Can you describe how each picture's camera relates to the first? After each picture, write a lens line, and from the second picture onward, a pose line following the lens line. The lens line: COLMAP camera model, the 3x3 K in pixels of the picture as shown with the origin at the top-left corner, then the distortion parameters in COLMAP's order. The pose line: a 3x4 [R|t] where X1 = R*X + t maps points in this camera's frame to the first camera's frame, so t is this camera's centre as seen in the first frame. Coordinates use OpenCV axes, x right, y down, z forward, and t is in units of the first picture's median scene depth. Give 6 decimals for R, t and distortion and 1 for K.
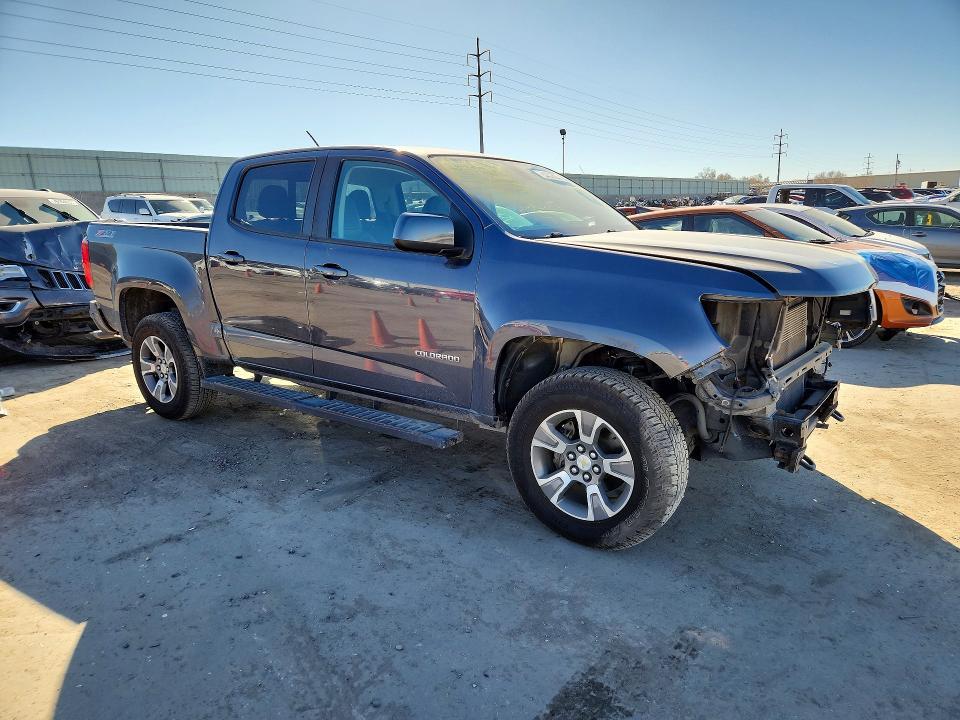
lens RADIAL K [[663.5, 0, 479.2], [0, 663.5, 356.5], [0, 0, 1]] dist [0.070442, -0.061677]
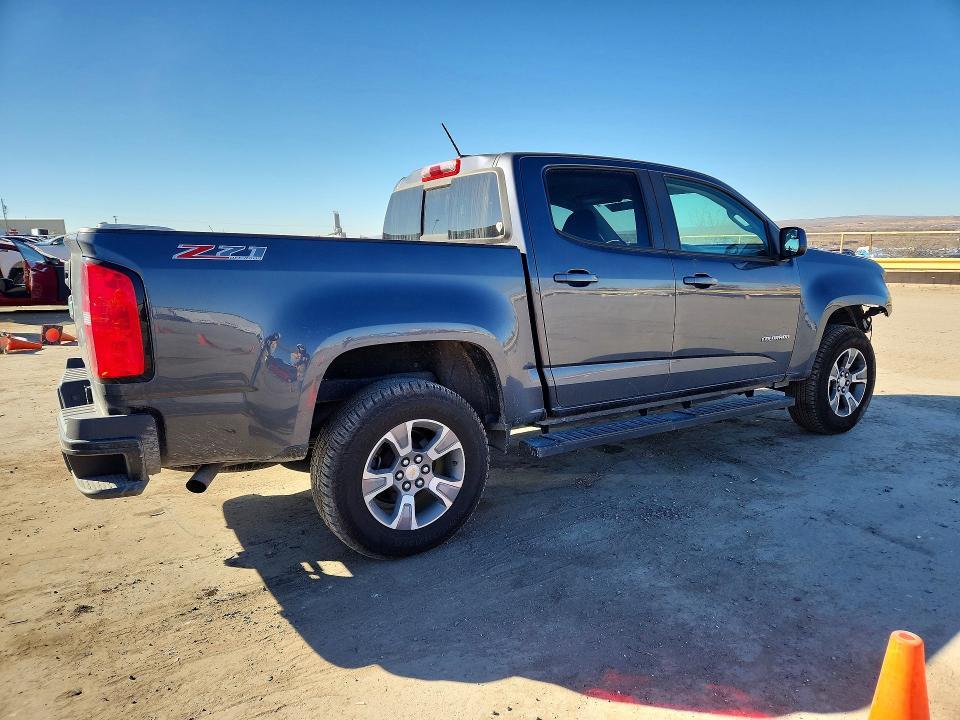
lens RADIAL K [[663.5, 0, 479.2], [0, 663.5, 356.5], [0, 0, 1]] dist [0.070442, -0.061677]
pose [[0.336002, -0.130945, 0.932714, -1.217730], [0.195624, 0.978395, 0.066886, -0.138652], [-0.921322, 0.159988, 0.354358, 0.871912]]
